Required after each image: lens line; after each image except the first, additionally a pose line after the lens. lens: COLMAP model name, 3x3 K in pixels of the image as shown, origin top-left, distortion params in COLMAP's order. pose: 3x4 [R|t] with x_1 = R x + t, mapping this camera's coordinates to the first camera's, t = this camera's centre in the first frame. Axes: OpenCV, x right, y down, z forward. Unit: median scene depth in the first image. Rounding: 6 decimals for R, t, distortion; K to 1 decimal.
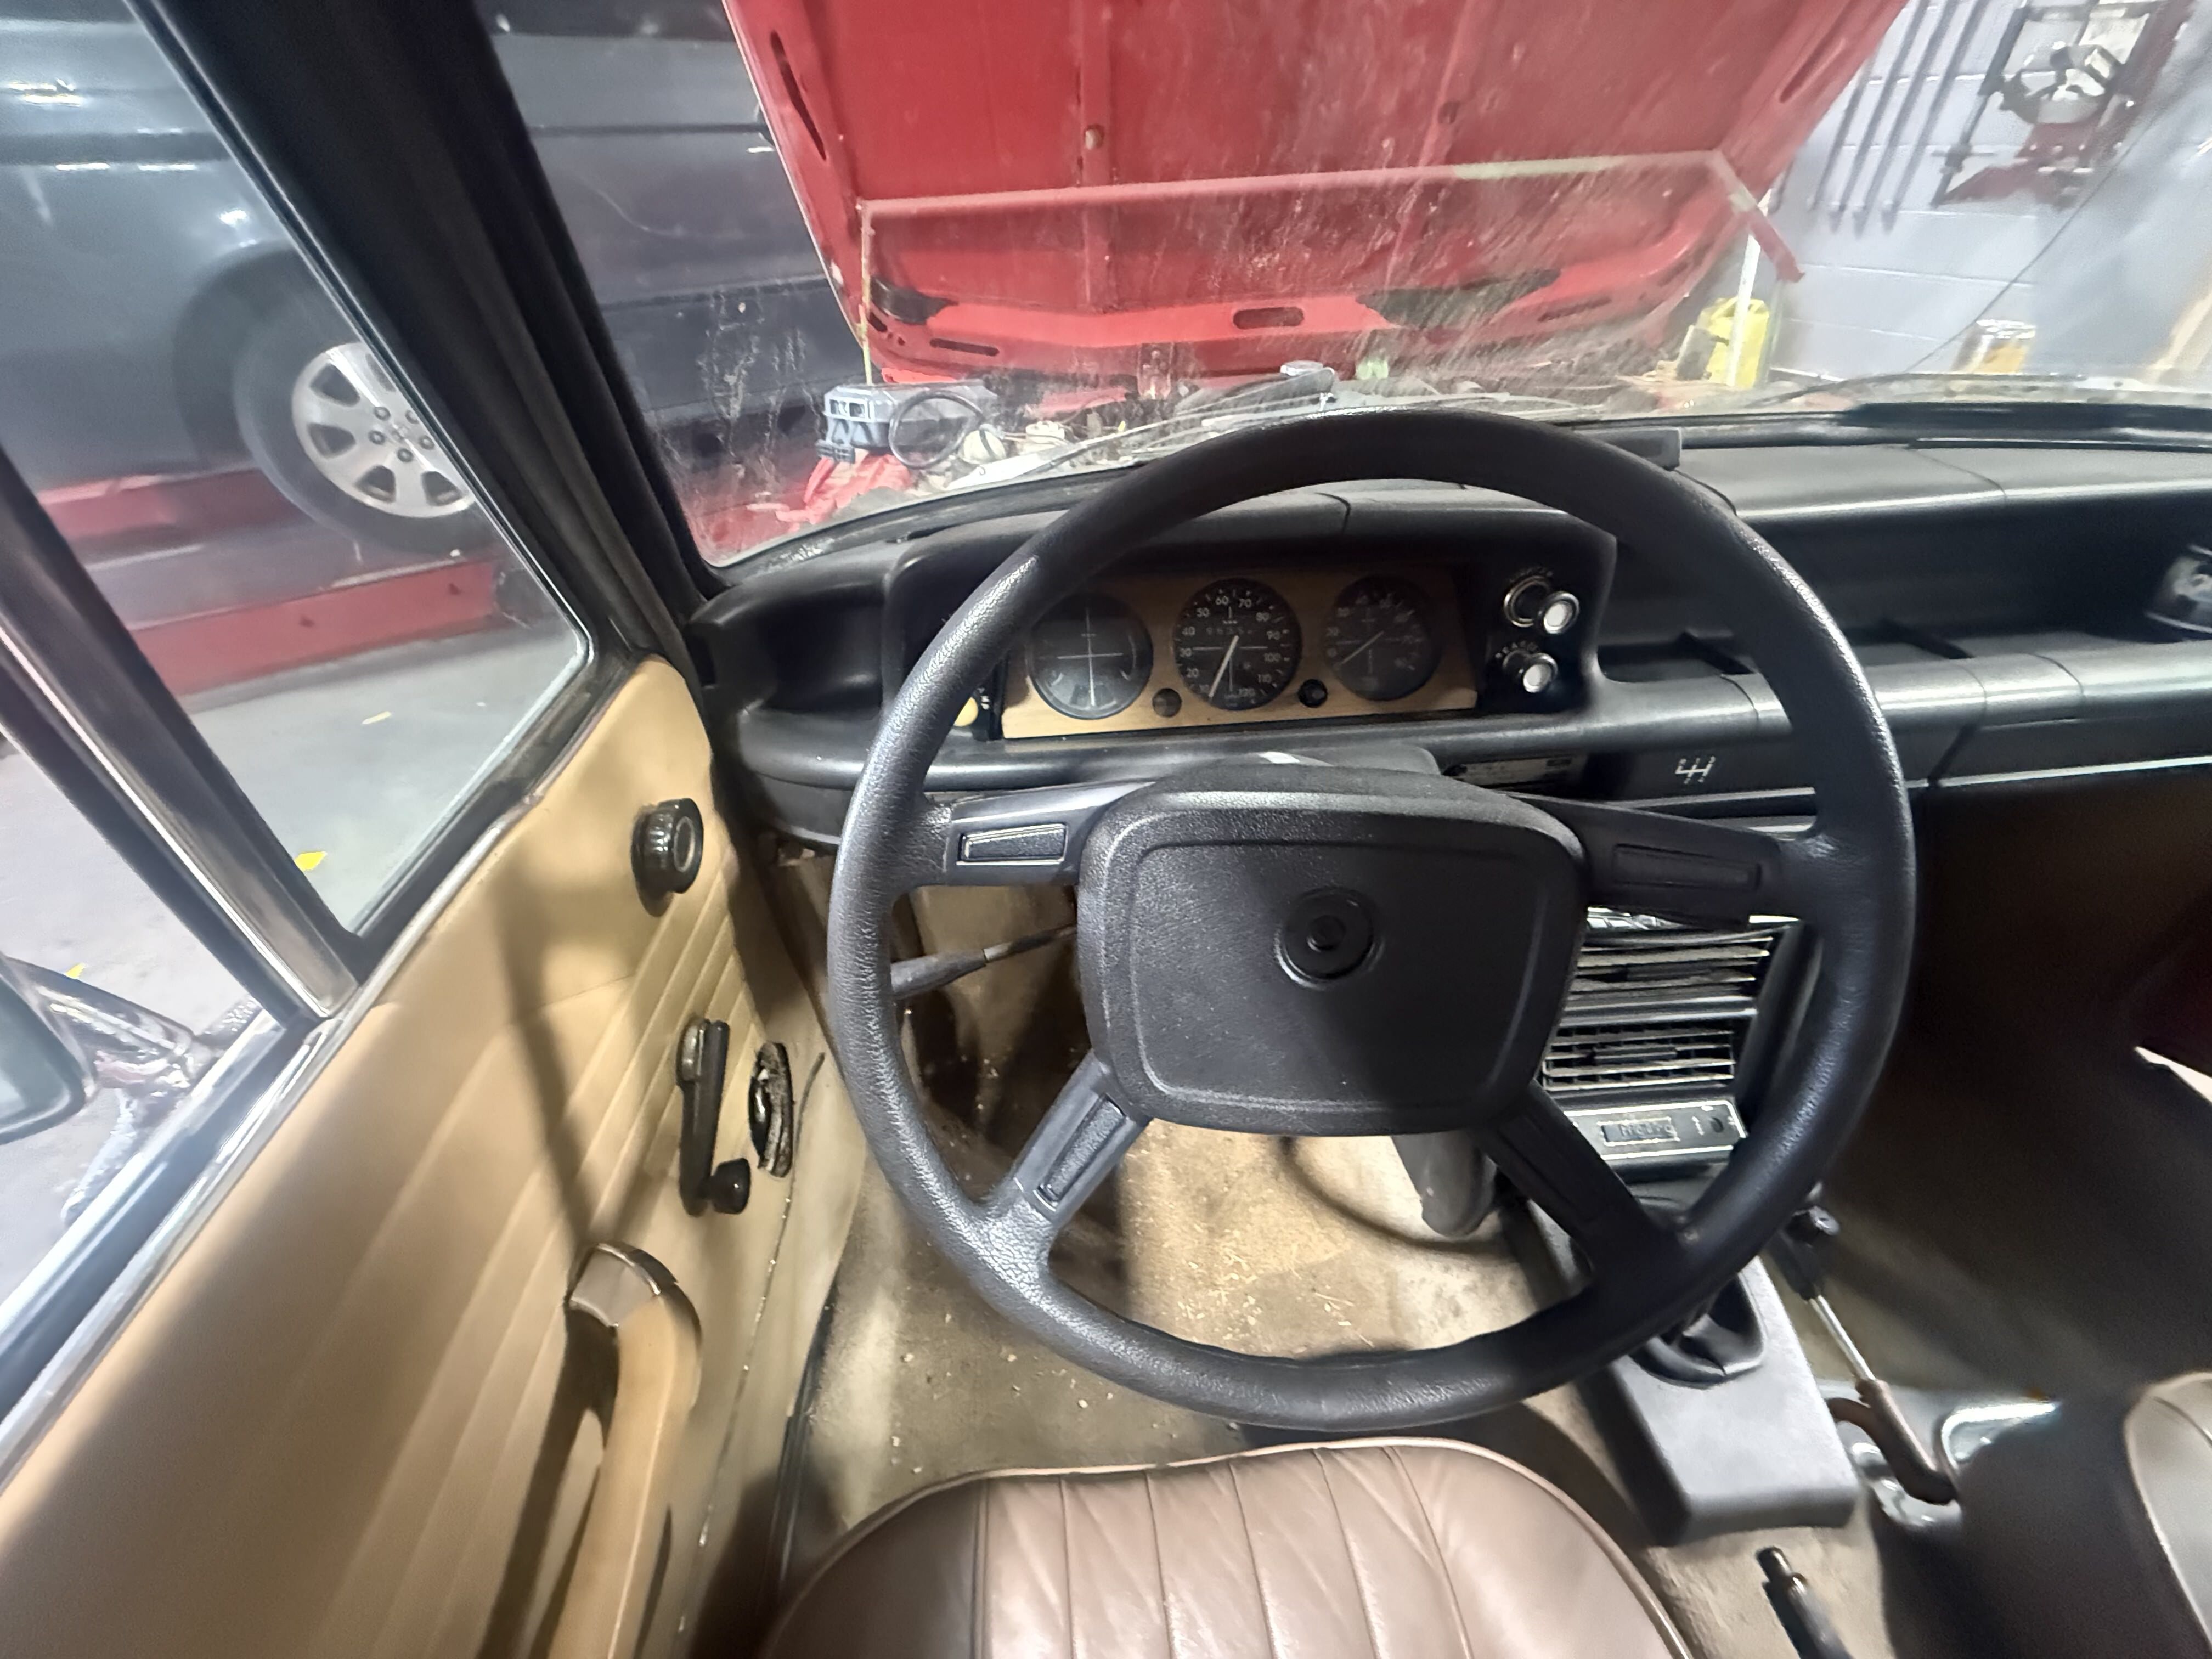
lens RADIAL K [[895.4, 0, 1076.5], [0, 895.4, 865.1], [0, 0, 1]] dist [0.004722, 0.000606]
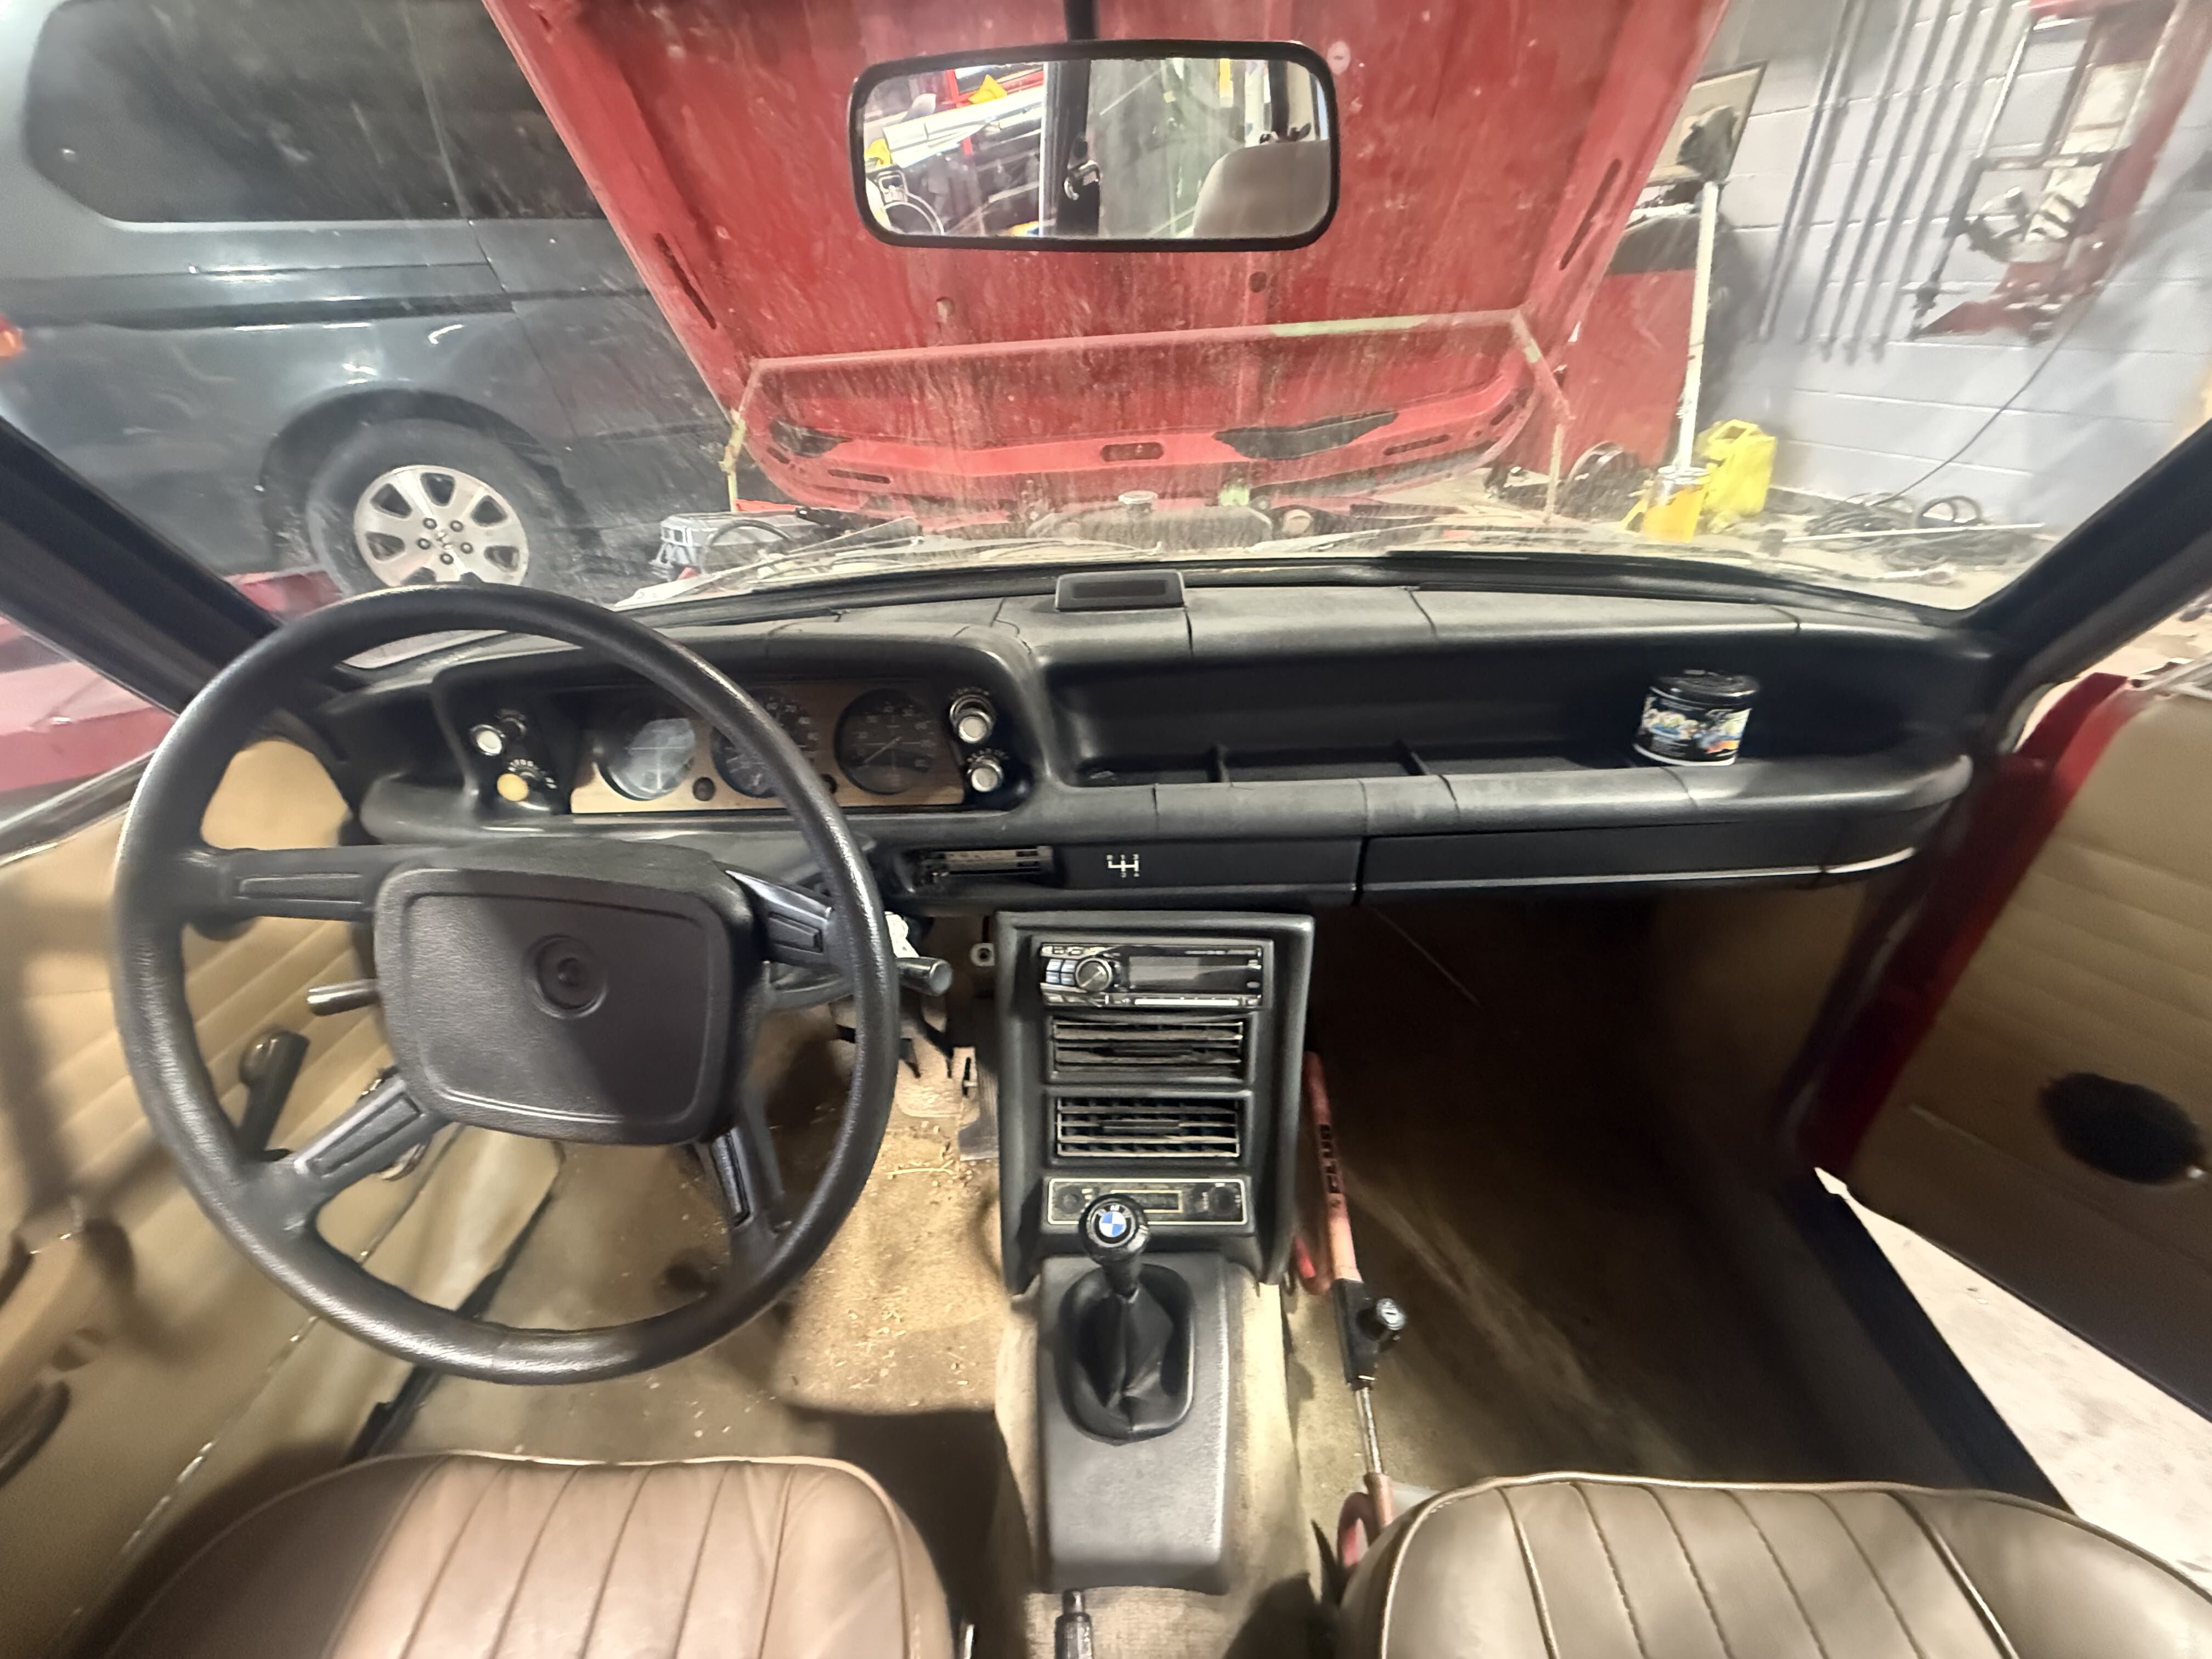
lens RADIAL K [[895.4, 0, 1076.5], [0, 895.4, 865.1], [0, 0, 1]] dist [0.004722, 0.000606]
pose [[0.994500, 0.044900, -0.094624, 0.275922], [-0.053884, 0.994052, -0.094637, 0.001506], [0.089812, 0.099216, 0.991005, -0.046823]]
